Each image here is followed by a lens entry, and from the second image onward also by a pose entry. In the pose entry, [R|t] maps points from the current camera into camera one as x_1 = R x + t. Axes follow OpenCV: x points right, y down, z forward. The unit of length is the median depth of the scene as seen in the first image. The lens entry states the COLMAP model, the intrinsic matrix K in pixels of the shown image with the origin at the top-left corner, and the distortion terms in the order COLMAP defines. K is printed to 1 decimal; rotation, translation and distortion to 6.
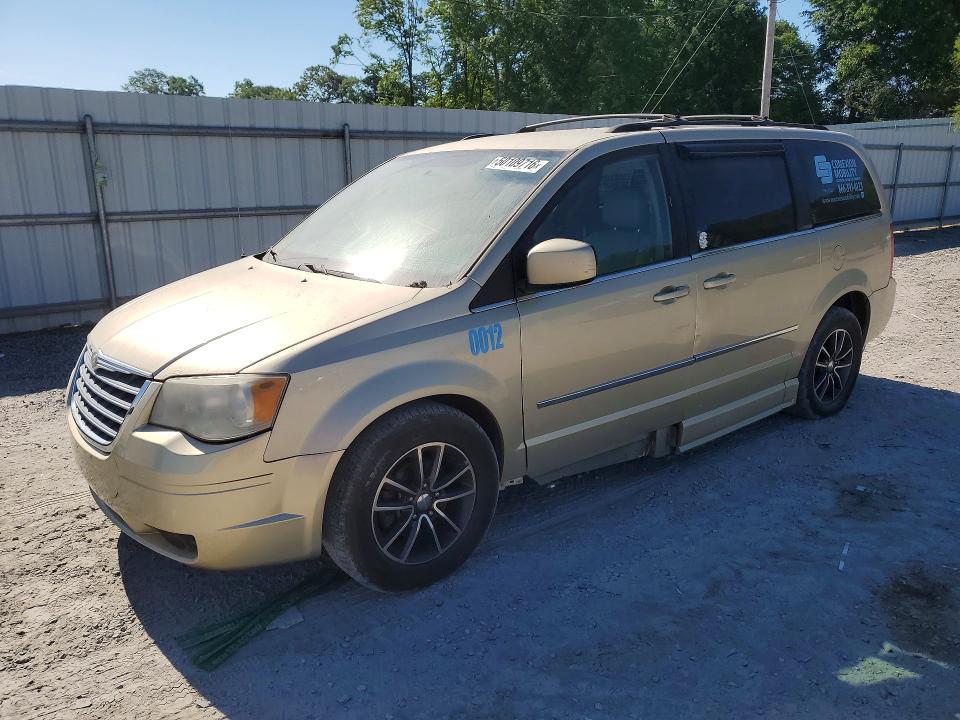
lens RADIAL K [[726.5, 0, 470.3], [0, 726.5, 352.0], [0, 0, 1]] dist [0.035315, -0.008996]
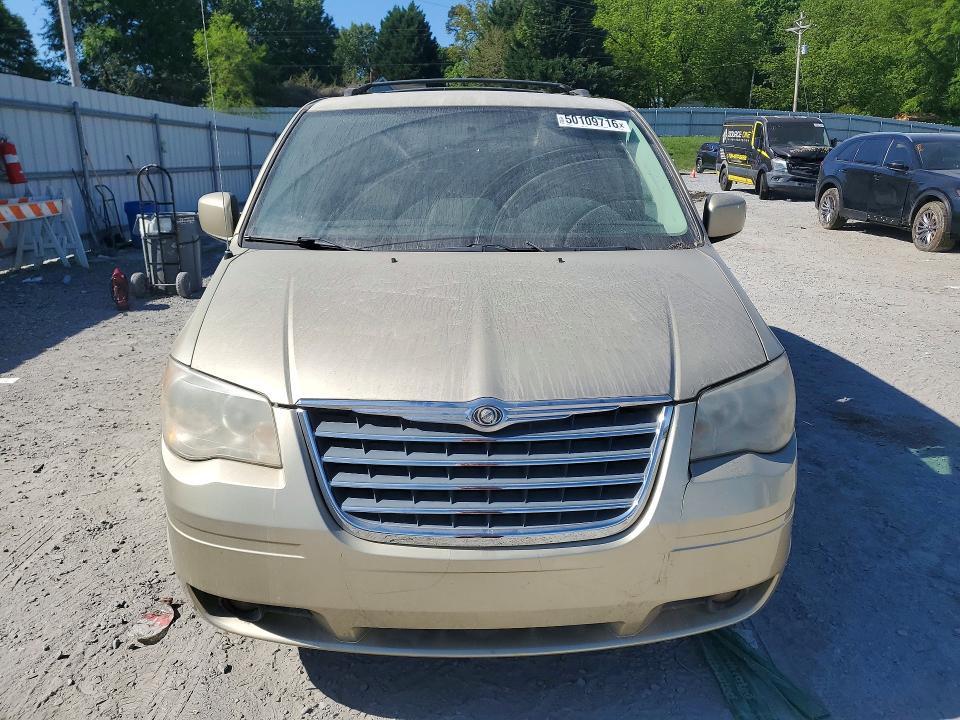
lens RADIAL K [[726.5, 0, 479.7], [0, 726.5, 361.5], [0, 0, 1]] dist [0.035315, -0.008996]
pose [[0.625448, -0.209702, 0.751558, -0.813692], [0.185350, 0.975567, 0.117958, -0.091129], [-0.757931, 0.065524, 0.649035, 0.511834]]
